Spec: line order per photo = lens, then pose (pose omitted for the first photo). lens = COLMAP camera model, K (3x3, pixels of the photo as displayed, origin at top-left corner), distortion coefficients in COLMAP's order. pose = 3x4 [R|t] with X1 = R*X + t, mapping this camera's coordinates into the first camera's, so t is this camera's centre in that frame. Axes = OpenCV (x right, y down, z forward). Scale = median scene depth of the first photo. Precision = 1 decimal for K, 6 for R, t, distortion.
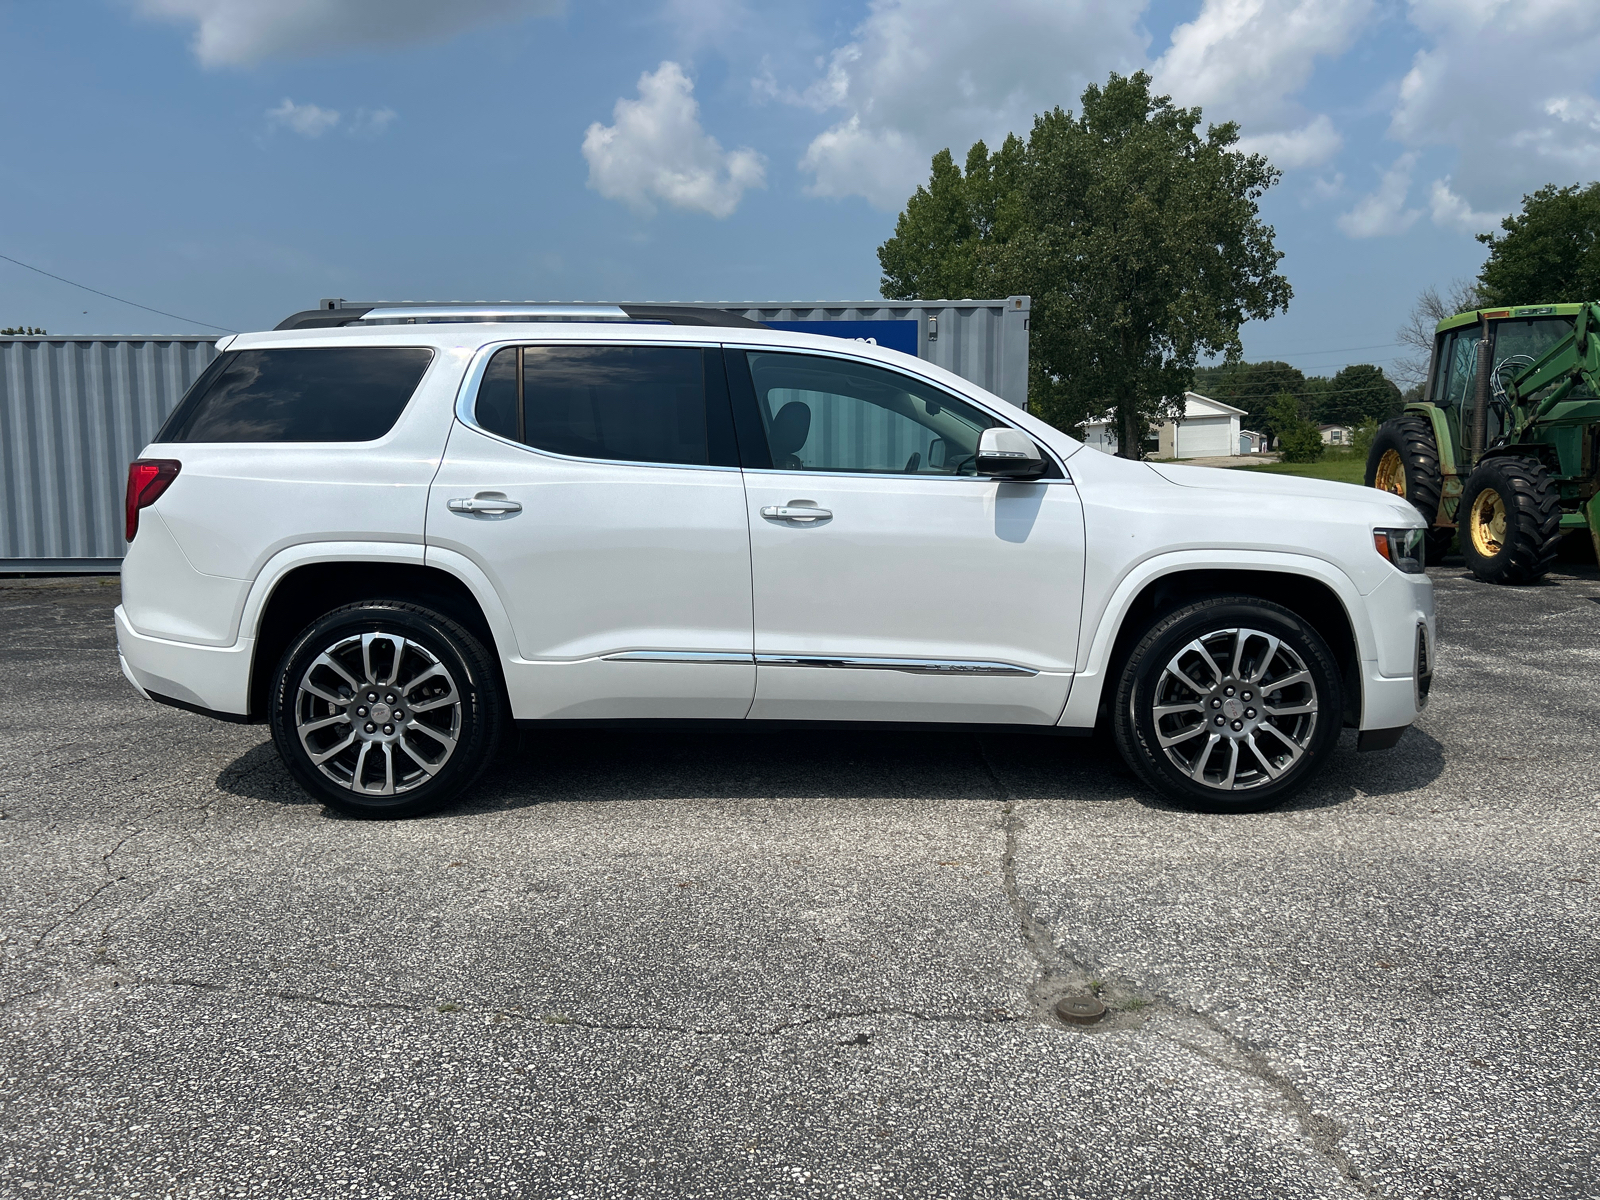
lens RADIAL K [[1210.5, 0, 818.8], [0, 1210.5, 583.7], [0, 0, 1]] dist [0.059655, -0.072532]
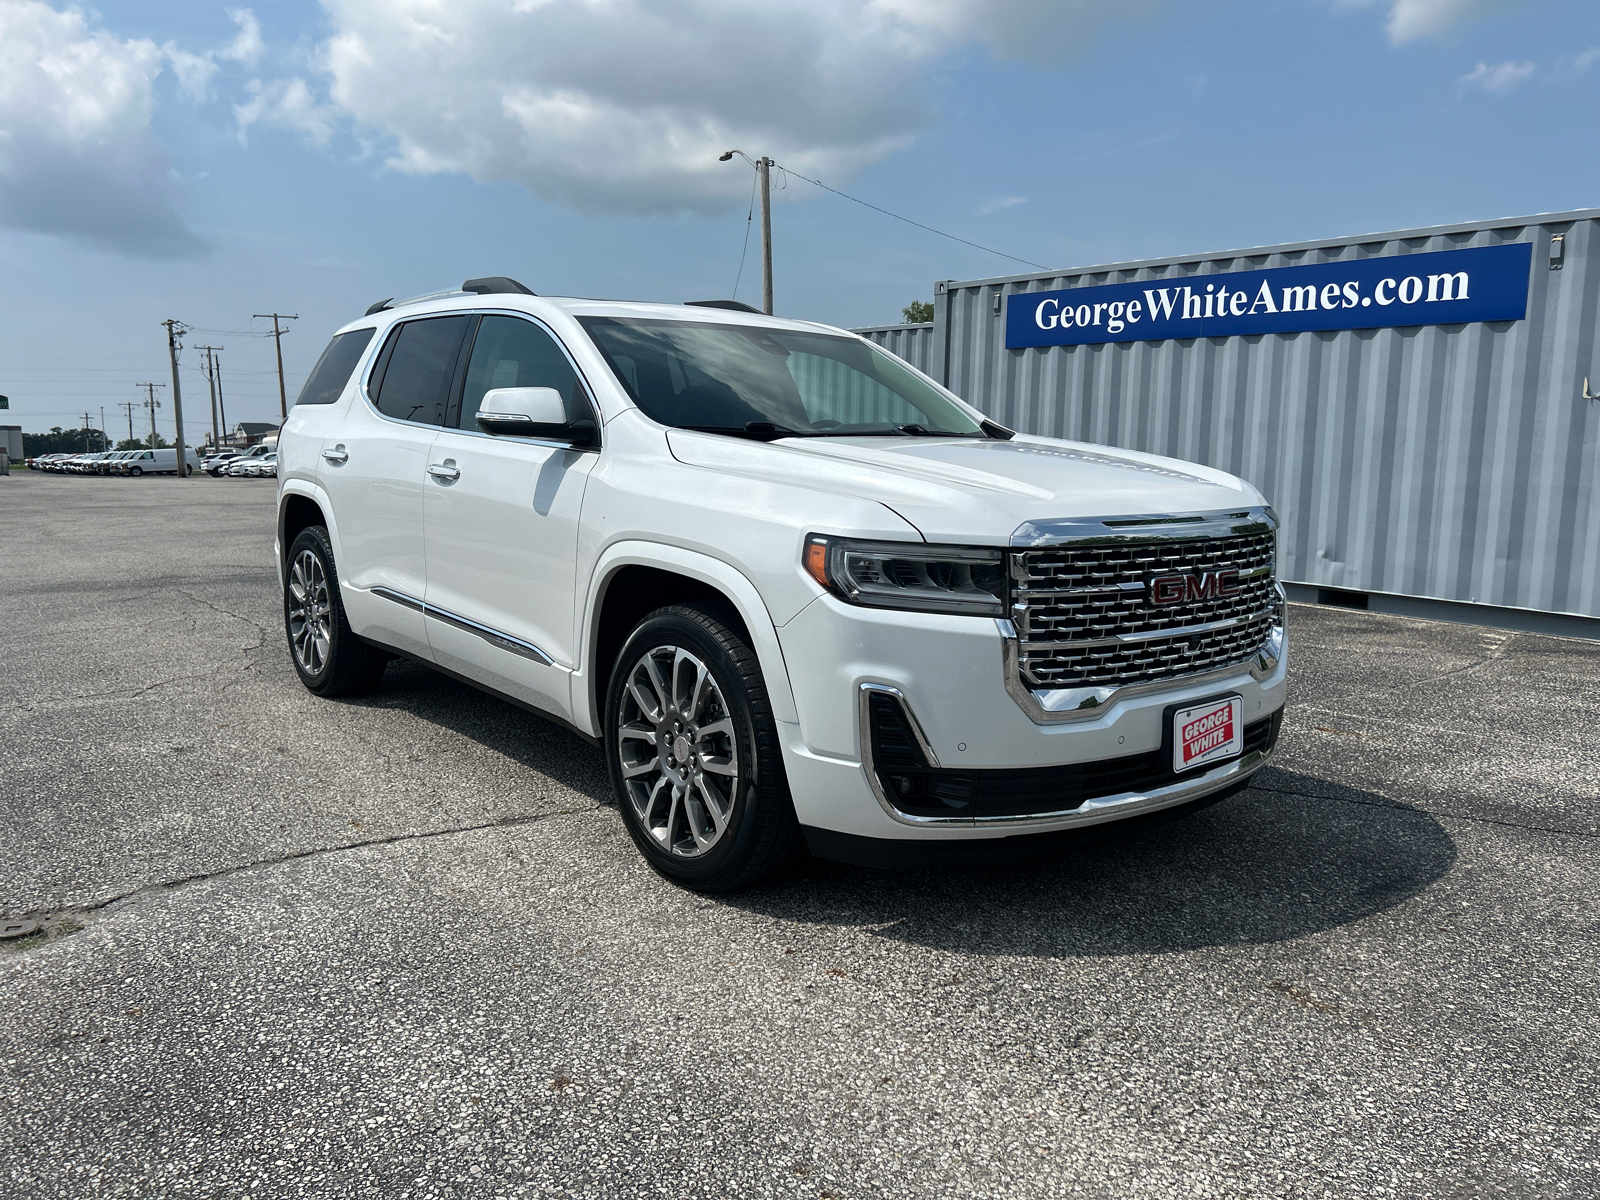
lens RADIAL K [[1210.5, 0, 810.2], [0, 1210.5, 584.0], [0, 0, 1]] dist [0.059655, -0.072532]
pose [[0.629628, 0.111040, -0.768921, 0.971829], [-0.097948, 0.993181, 0.063221, -0.058183], [0.770698, 0.035509, 0.636211, 0.572046]]
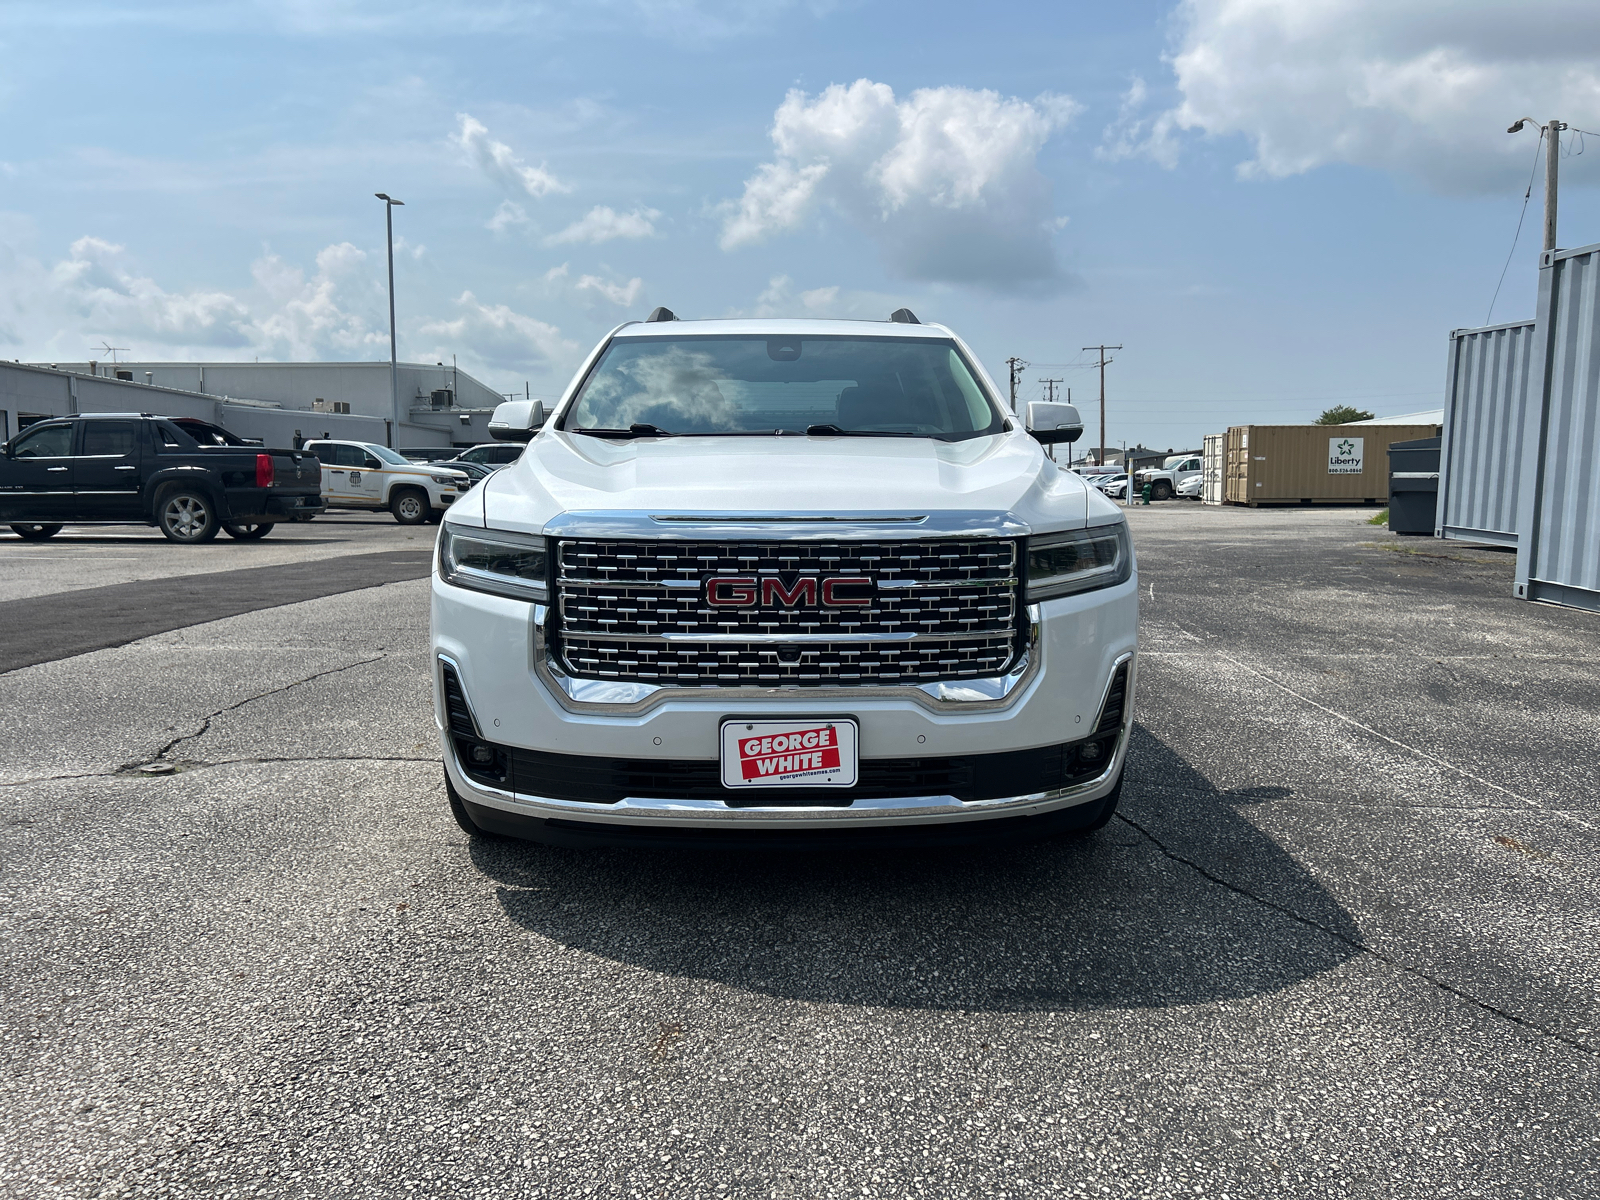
lens RADIAL K [[1210.5, 0, 806.6], [0, 1210.5, 568.1], [0, 0, 1]] dist [0.059655, -0.072532]
pose [[0.004198, 0.104412, -0.994525, 1.213480], [-0.106047, 0.988972, 0.103381, -0.115285], [0.994352, 0.105032, 0.015225, 1.212131]]
